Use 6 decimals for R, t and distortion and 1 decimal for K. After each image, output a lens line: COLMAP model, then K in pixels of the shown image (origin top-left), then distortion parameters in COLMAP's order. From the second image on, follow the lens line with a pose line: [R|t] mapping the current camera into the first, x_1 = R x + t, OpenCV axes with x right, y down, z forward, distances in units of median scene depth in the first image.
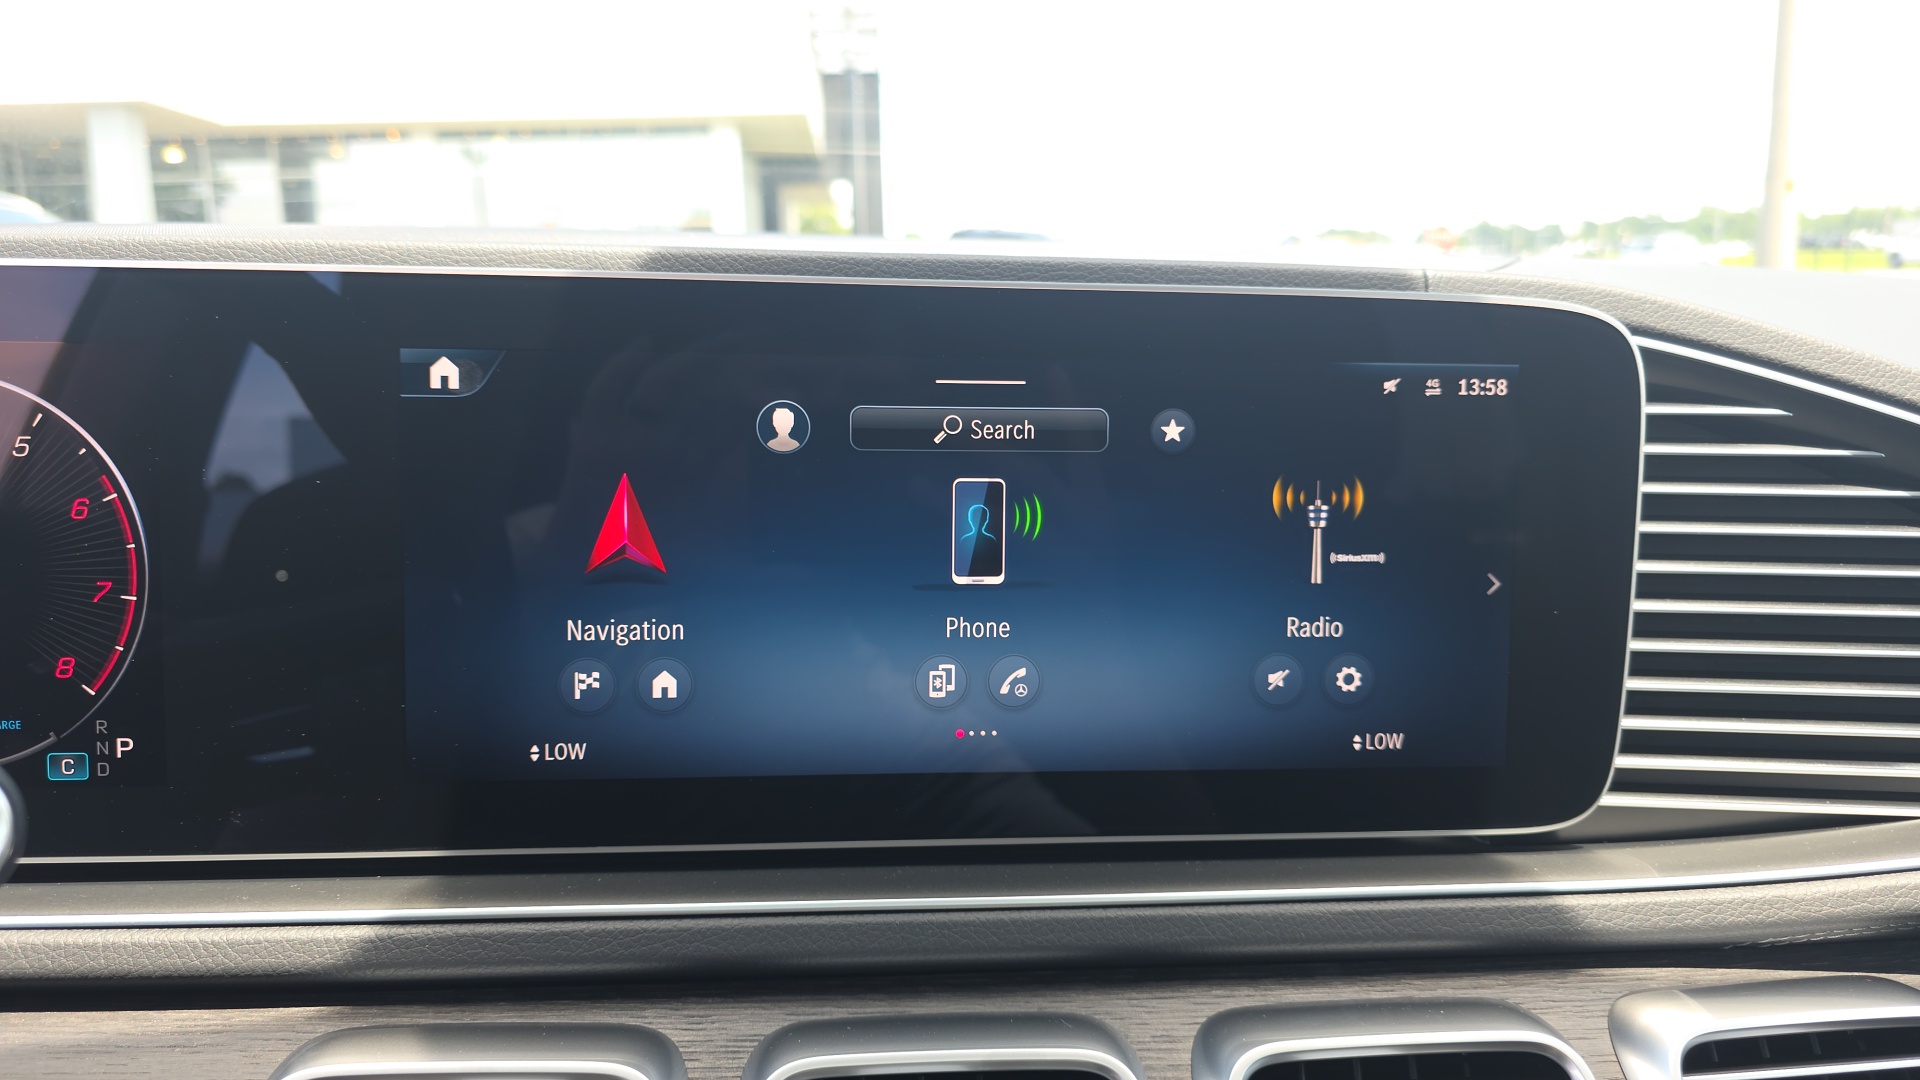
lens RADIAL K [[1304.0, 0, 969.6], [0, 1304.0, 506.1], [0, 0, 1]] dist [0.057492, -0.063868]
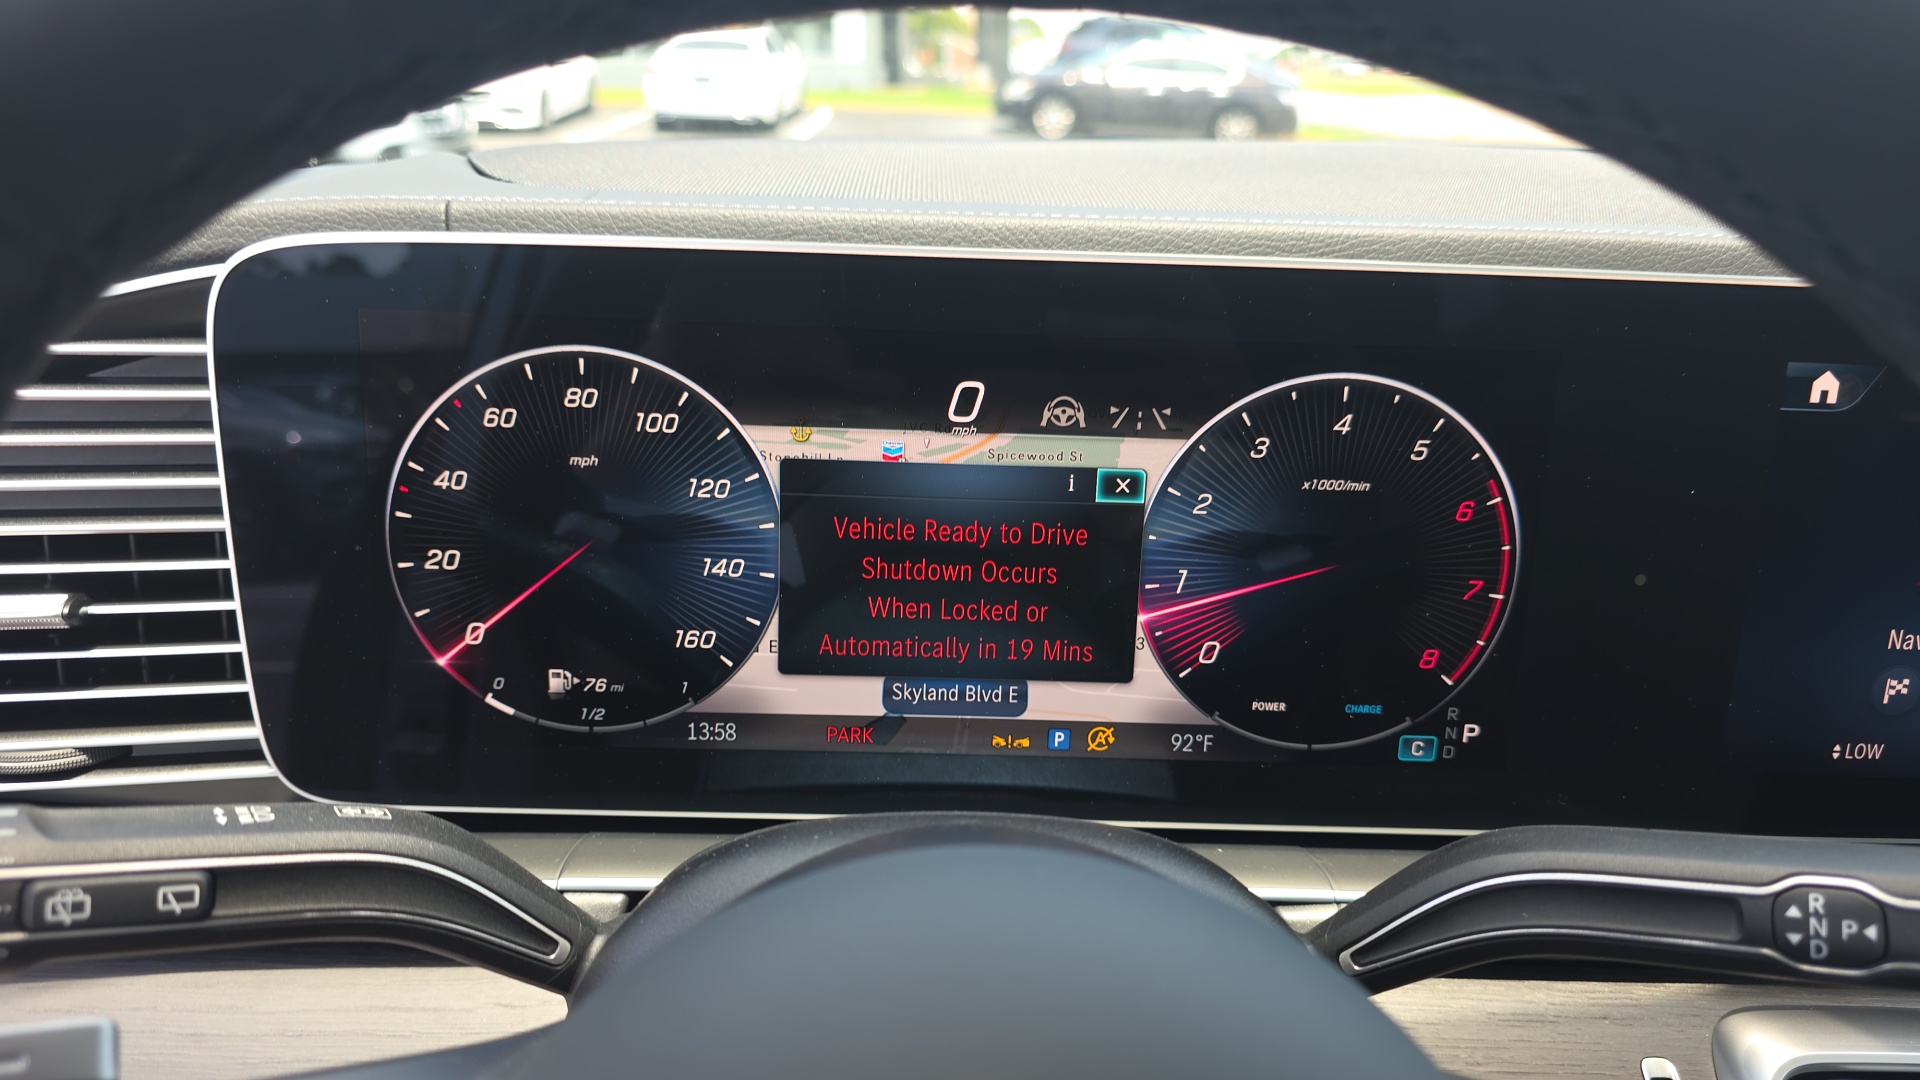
lens RADIAL K [[1304.0, 0, 969.4], [0, 1304.0, 539.2], [0, 0, 1]] dist [0.057492, -0.063868]
pose [[0.998589, 0.039444, -0.035560, -0.975061], [-0.032732, 0.984420, 0.172759, -0.134641], [0.041820, -0.171351, 0.984322, -0.028405]]
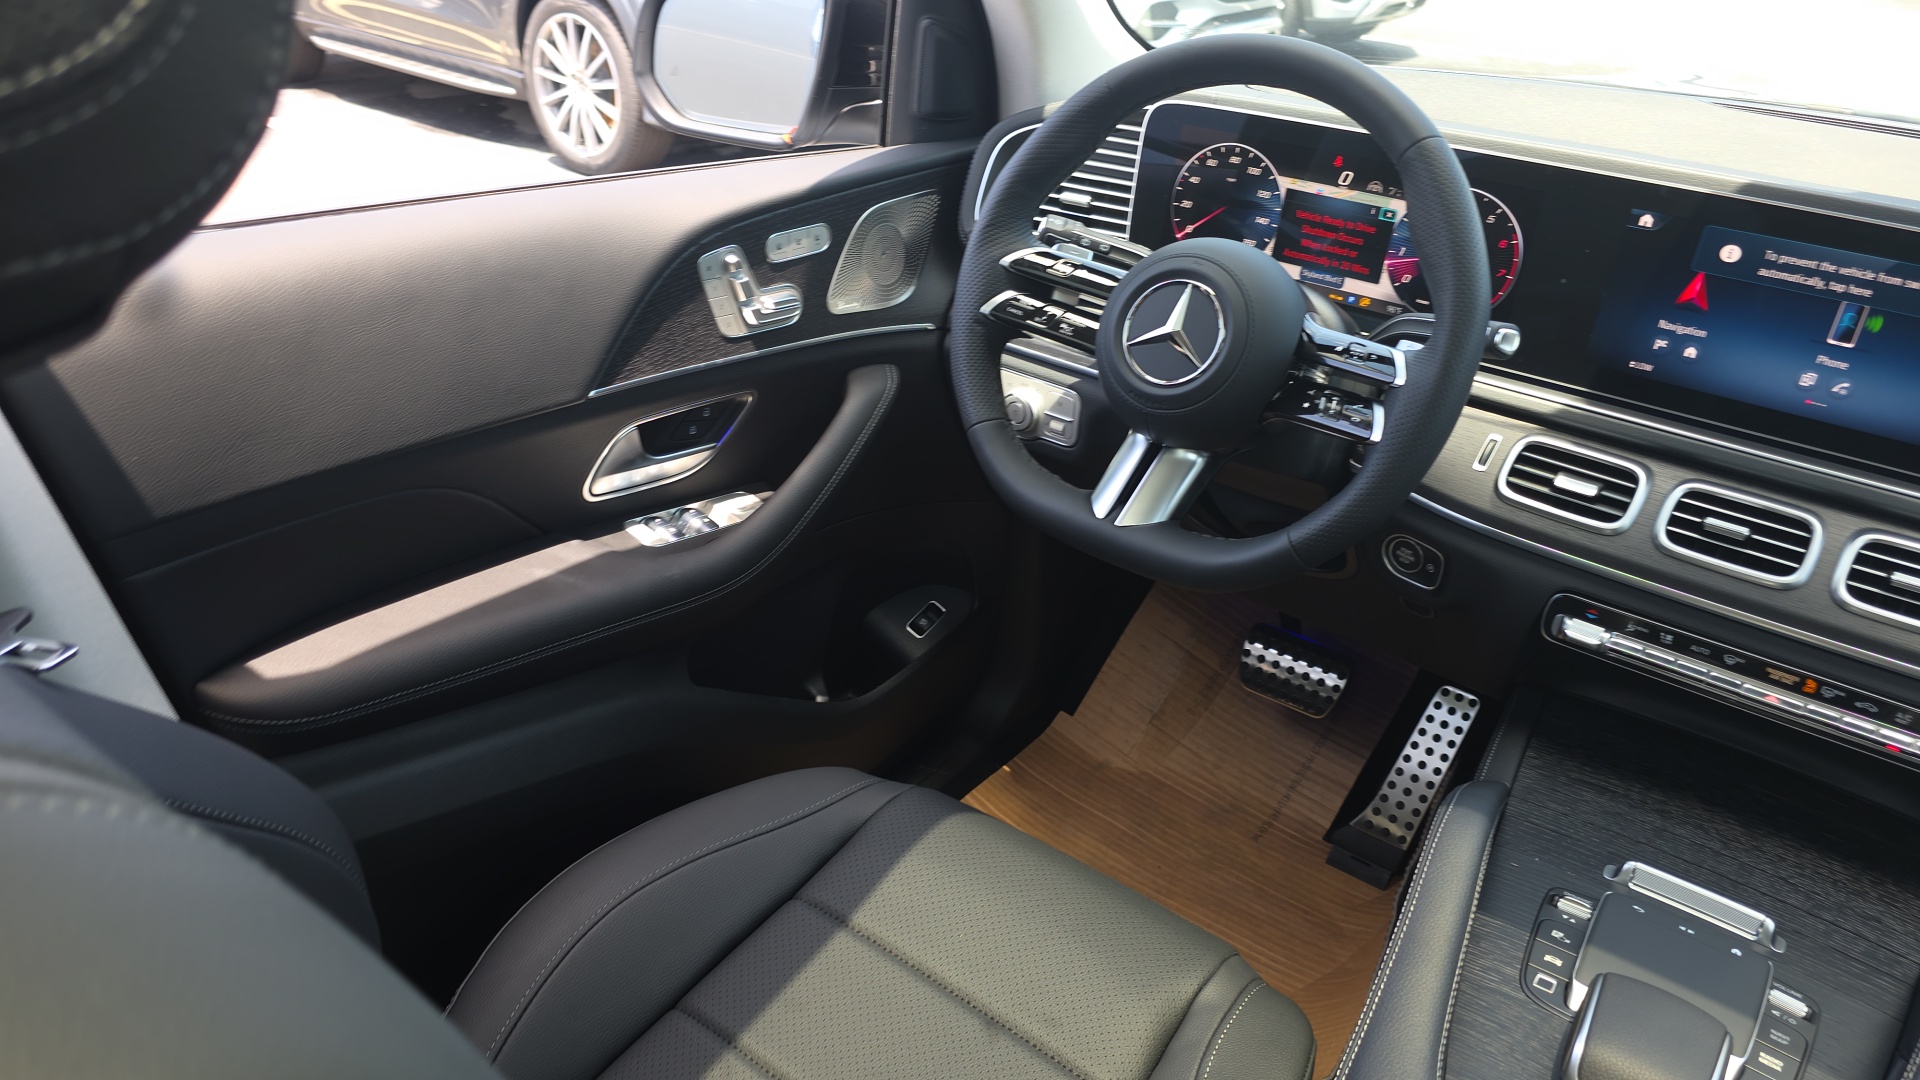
lens RADIAL K [[1304.0, 0, 972.5], [0, 1304.0, 548.0], [0, 0, 1]] dist [0.057492, -0.063868]
pose [[0.753953, 0.340958, -0.561518, 0.306378], [-0.153186, 0.922448, 0.354434, -0.222536], [0.638819, -0.181210, 0.747712, -1.999555]]
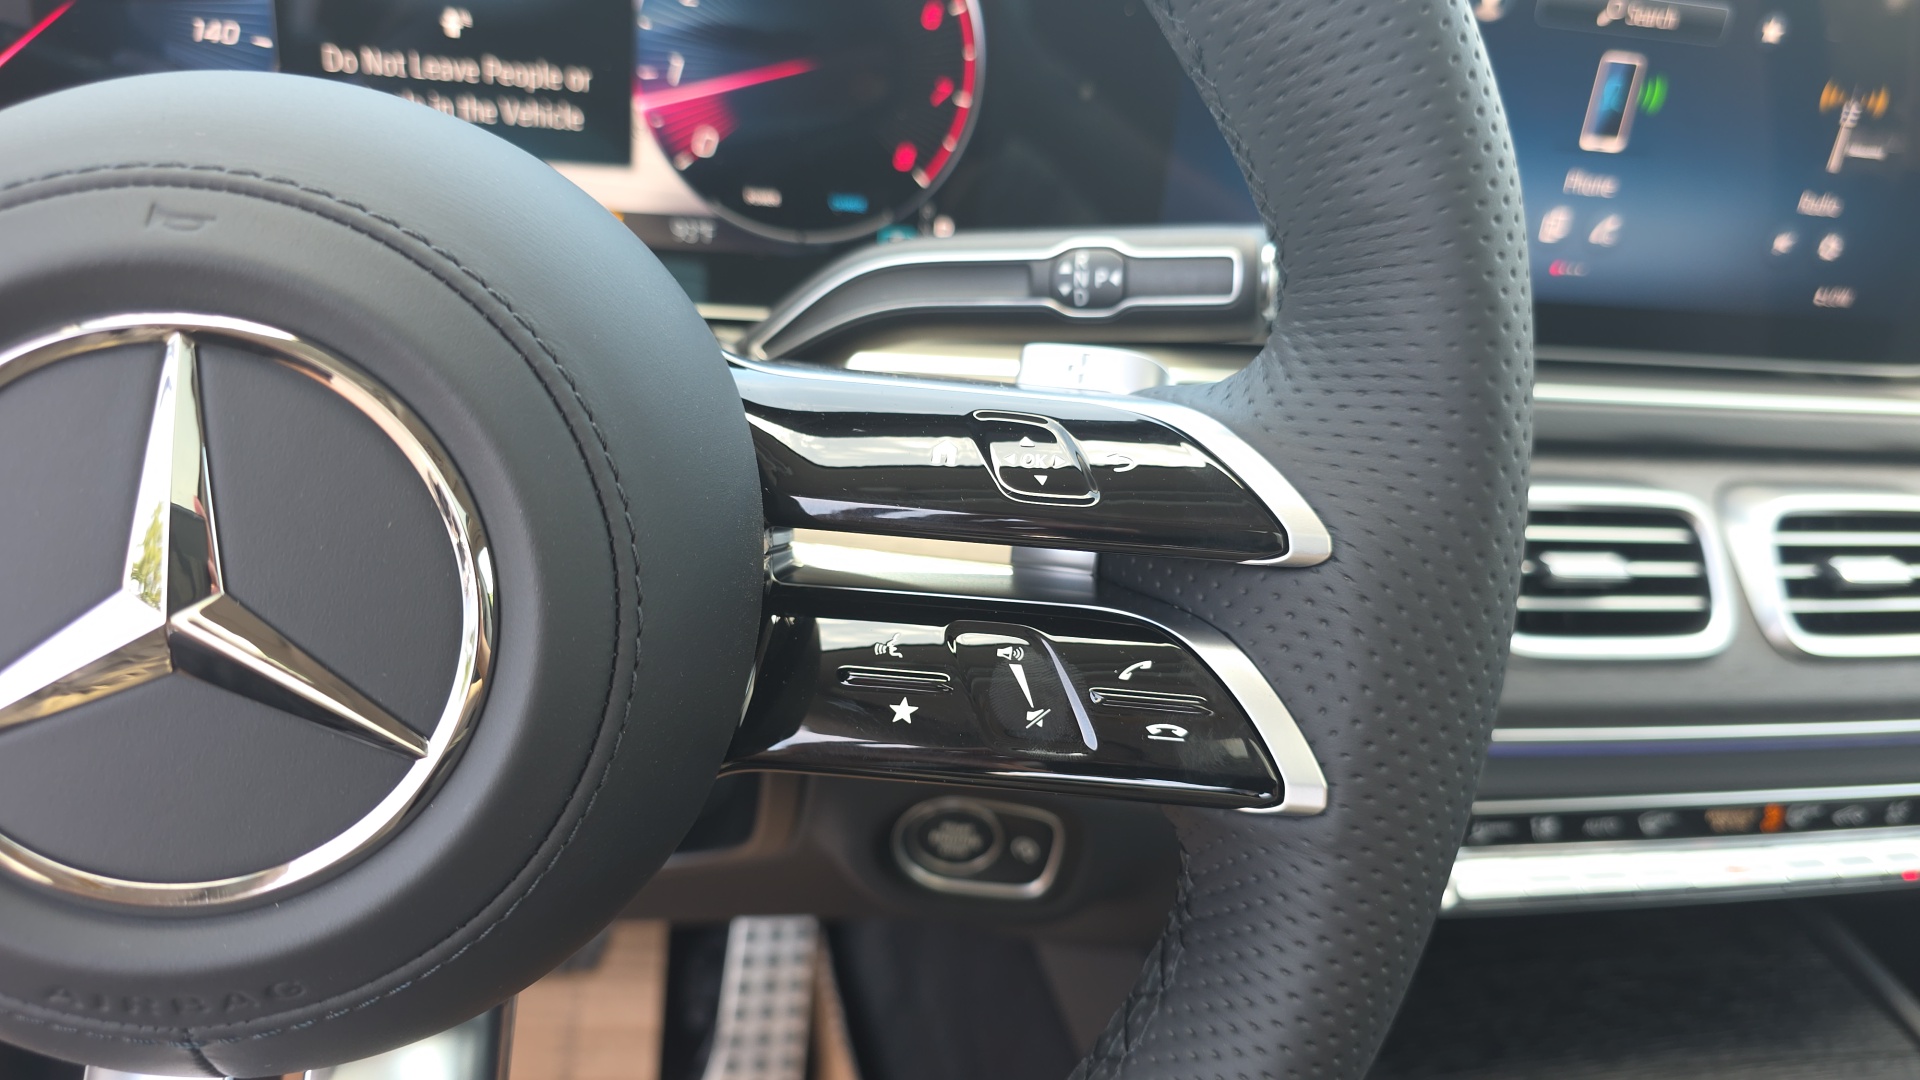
lens RADIAL K [[1358.0, 0, 958.4], [0, 1358.0, 543.9], [0, 0, 1]] dist [0.001721, -0.031208]
pose [[0.989159, 0.038623, 0.141679, -0.763490], [-0.085880, 0.934754, 0.344760, 0.020896], [-0.119120, -0.353190, 0.927937, -0.244106]]
